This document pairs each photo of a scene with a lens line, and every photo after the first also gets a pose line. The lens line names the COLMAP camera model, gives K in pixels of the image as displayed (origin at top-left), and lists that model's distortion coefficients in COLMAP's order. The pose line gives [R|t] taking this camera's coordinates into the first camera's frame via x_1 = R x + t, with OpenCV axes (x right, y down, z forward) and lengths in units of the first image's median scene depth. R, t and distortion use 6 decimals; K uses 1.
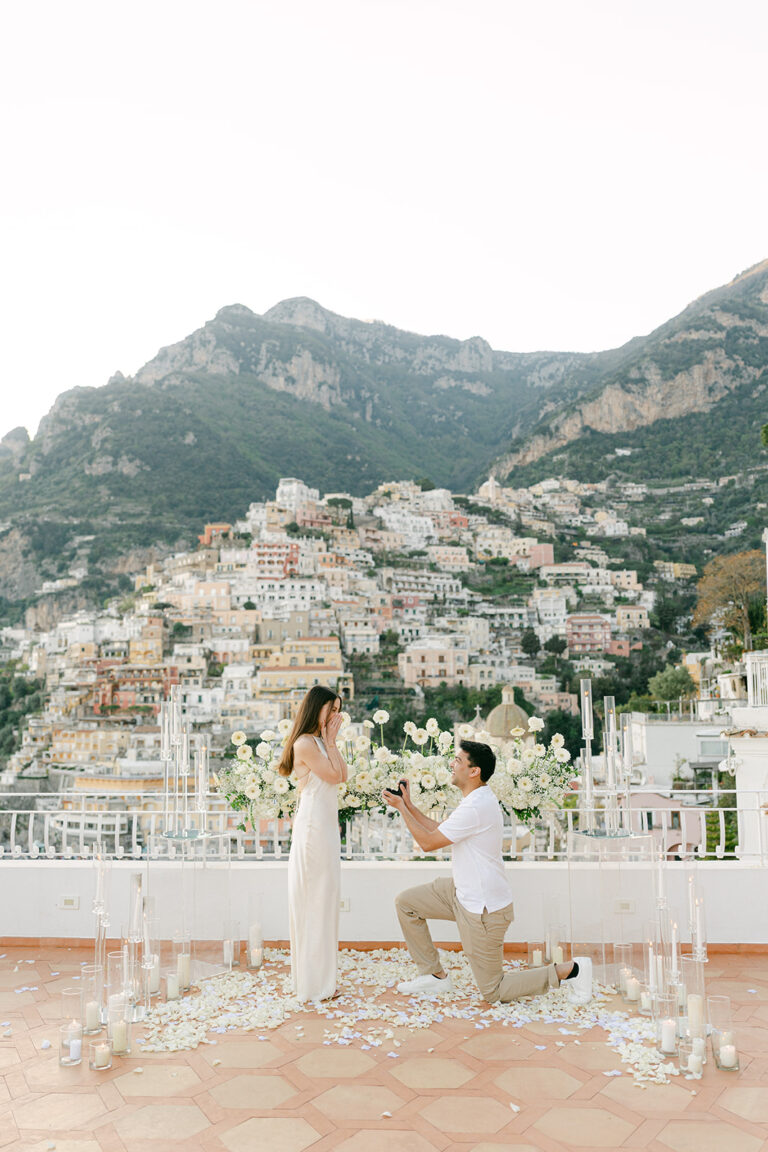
lens RADIAL K [[992.0, 0, 360.0], [0, 992.0, 586.3], [0, 0, 1]] dist [0.003655, -0.016016]
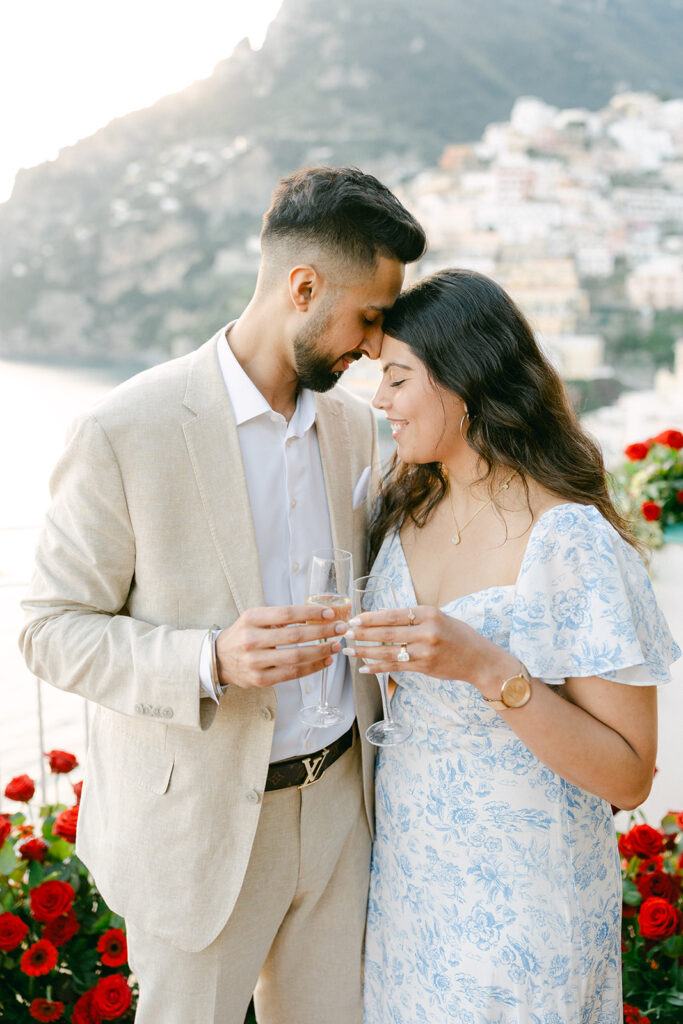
lens RADIAL K [[981.7, 0, 347.0], [0, 981.7, 439.4], [0, 0, 1]] dist [0.012899, 0.000000]
pose [[0.975017, 0.046444, -0.217219, -0.017627], [0.008783, 0.969071, 0.246624, -0.022457], [0.221955, -0.242371, 0.944454, -0.114681]]
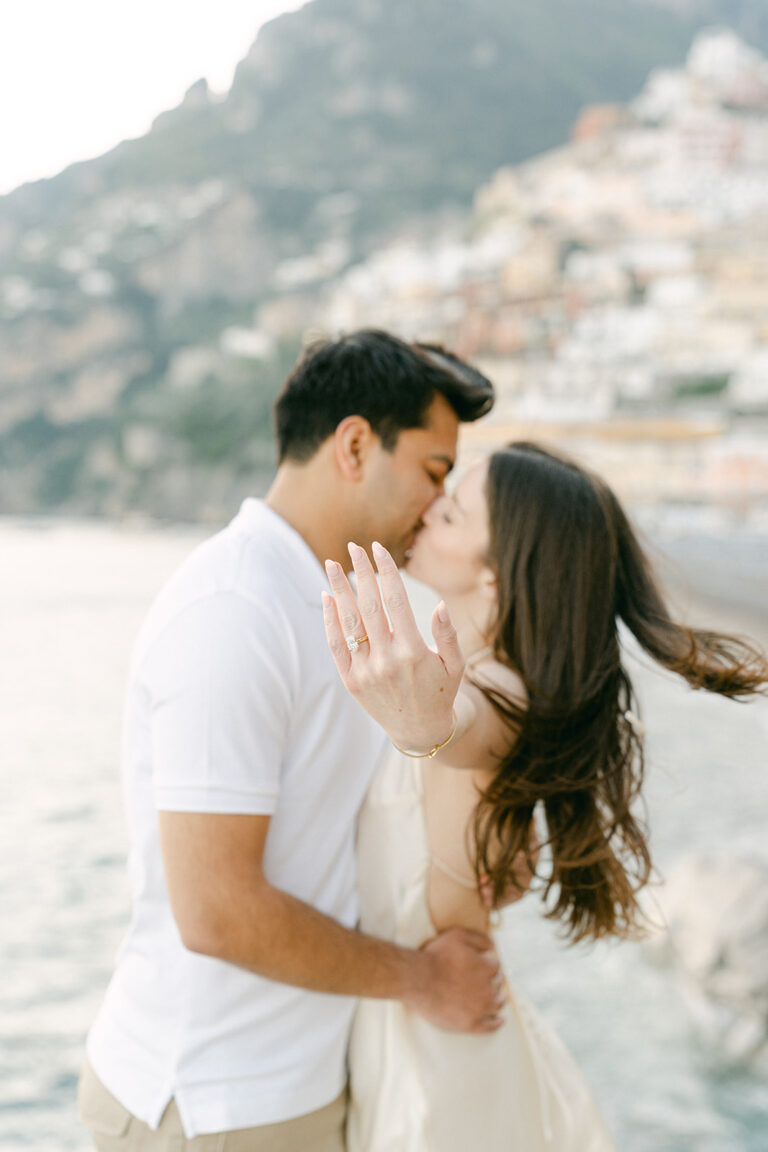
lens RADIAL K [[1529.8, 0, 391.4], [0, 1529.8, 571.1], [0, 0, 1]] dist [0.028938, 0.000000]
pose [[0.982301, 0.023164, -0.185873, -0.094513], [0.003462, 0.989909, 0.141665, 0.104114], [0.187278, -0.139801, 0.972308, -0.060492]]
